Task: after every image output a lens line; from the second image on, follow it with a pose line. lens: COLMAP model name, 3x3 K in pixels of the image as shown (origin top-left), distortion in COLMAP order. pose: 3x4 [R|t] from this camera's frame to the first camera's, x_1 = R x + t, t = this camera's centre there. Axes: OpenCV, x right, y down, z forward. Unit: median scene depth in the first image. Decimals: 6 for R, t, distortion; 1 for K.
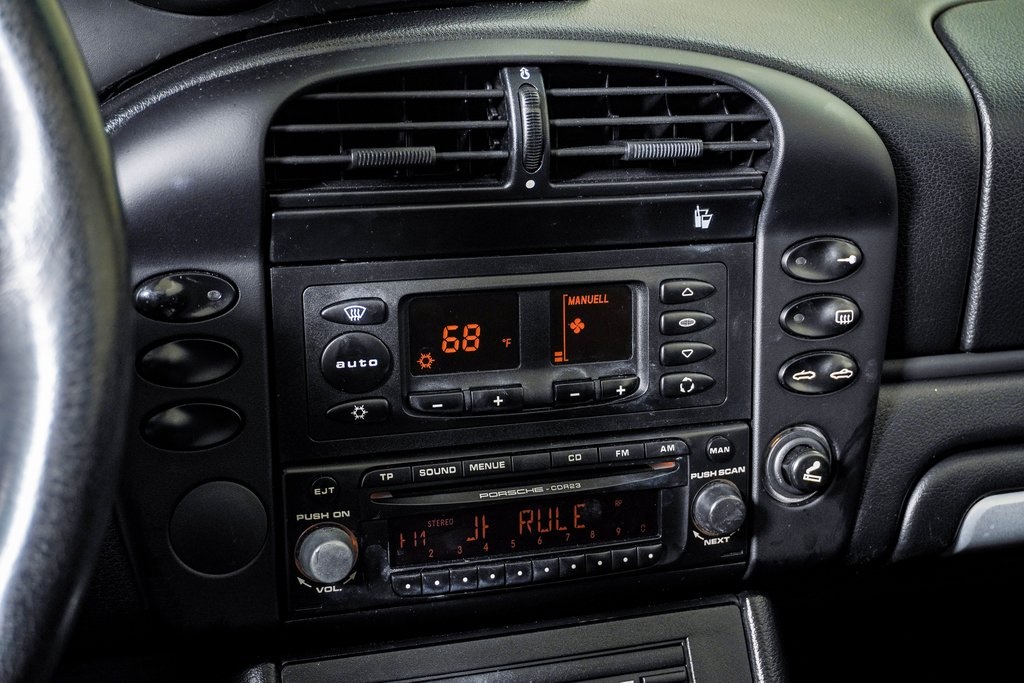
lens RADIAL K [[1434.5, 0, 512.0], [0, 1434.5, 341.5], [0, 0, 1]] dist [0.011462, -0.005803]
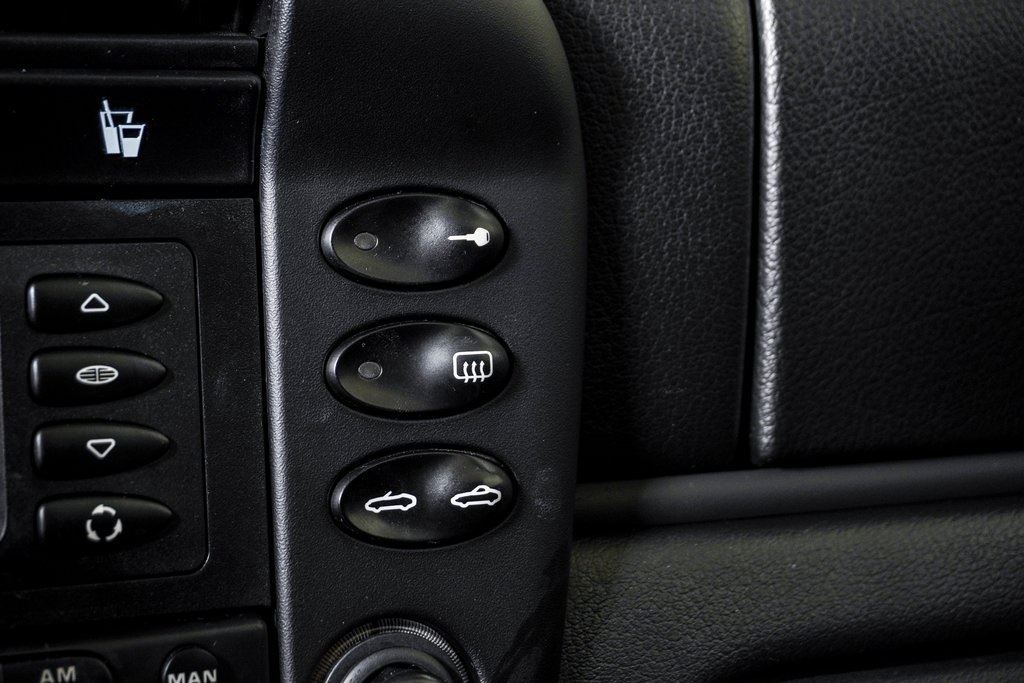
lens RADIAL K [[2081.5, 0, 512.0], [0, 2081.5, 341.5], [0, 0, 1]] dist [0.011419, 0.180268]
pose [[0.992076, -0.026709, 0.122770, 0.164071], [0.048867, 0.982233, -0.181194, 0.093197], [-0.115749, 0.185757, 0.975754, 0.364009]]
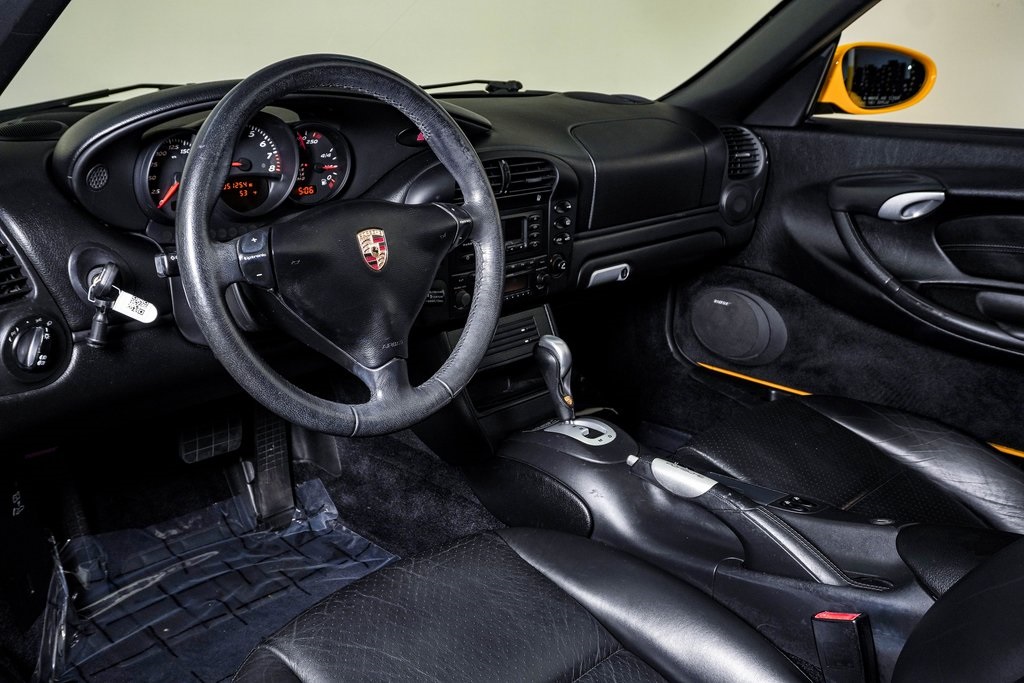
lens RADIAL K [[932.6, 0, 512.0], [0, 932.6, 341.5], [0, 0, 1]] dist [0.006017, 0.005147]
pose [[0.876238, -0.123996, 0.465653, -1.032050], [0.073350, 0.989387, 0.125432, -0.026343], [-0.476264, -0.075753, 0.876033, -1.028206]]
